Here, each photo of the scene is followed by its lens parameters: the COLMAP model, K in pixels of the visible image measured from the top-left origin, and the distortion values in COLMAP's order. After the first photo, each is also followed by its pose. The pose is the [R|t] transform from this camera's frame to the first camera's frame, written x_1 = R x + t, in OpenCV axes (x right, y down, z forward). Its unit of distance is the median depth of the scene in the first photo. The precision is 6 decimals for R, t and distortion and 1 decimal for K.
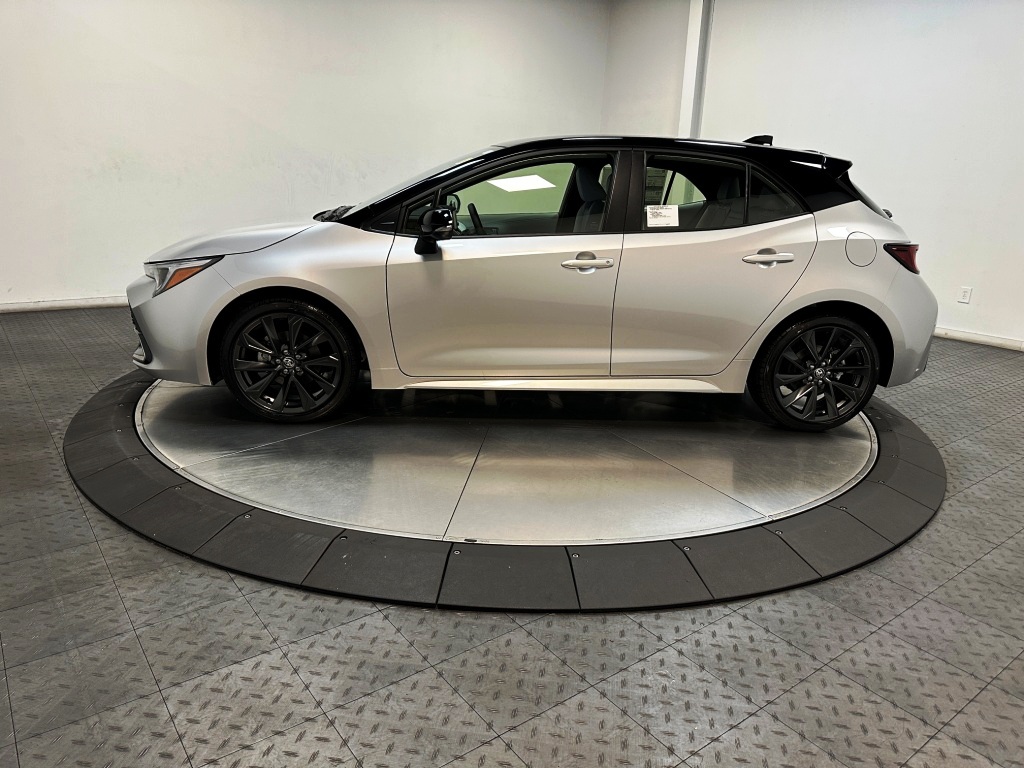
lens RADIAL K [[725.4, 0, 519.6], [0, 725.4, 389.1], [0, 0, 1]] dist [0.023168, -0.033038]
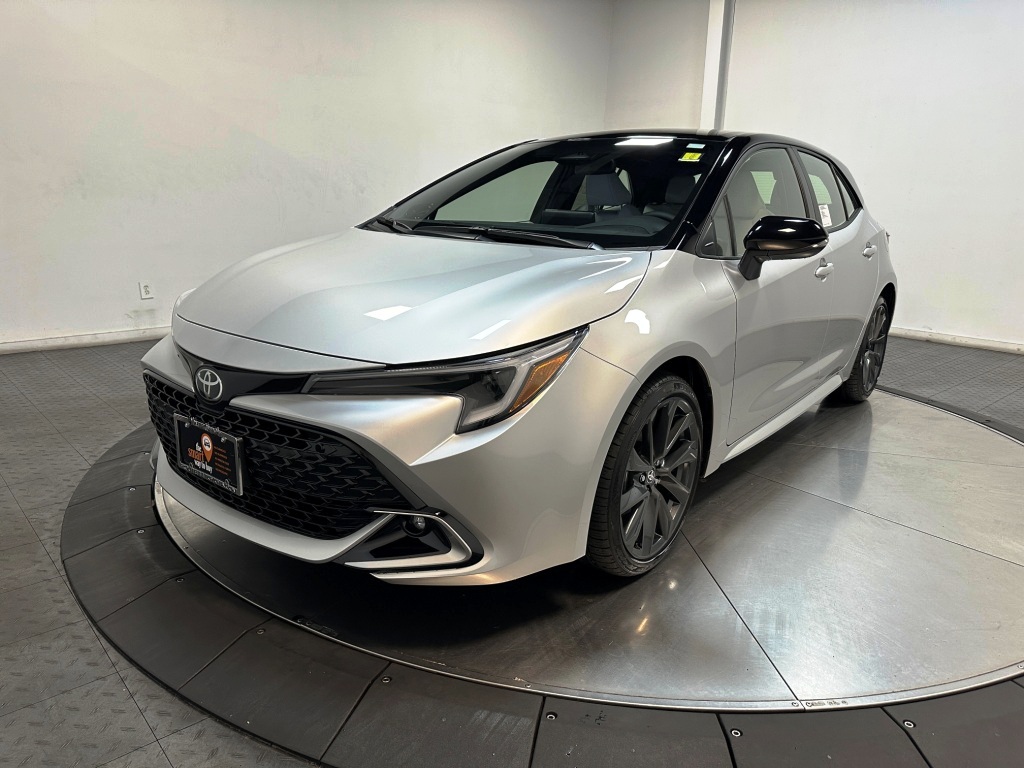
lens RADIAL K [[725.4, 0, 521.1], [0, 725.4, 393.2], [0, 0, 1]] dist [0.023168, -0.033038]
pose [[0.996505, -0.035418, 0.075652, -0.321893], [0.036990, 0.999126, -0.019477, -0.071694], [-0.074896, 0.022207, 0.996944, 0.361800]]
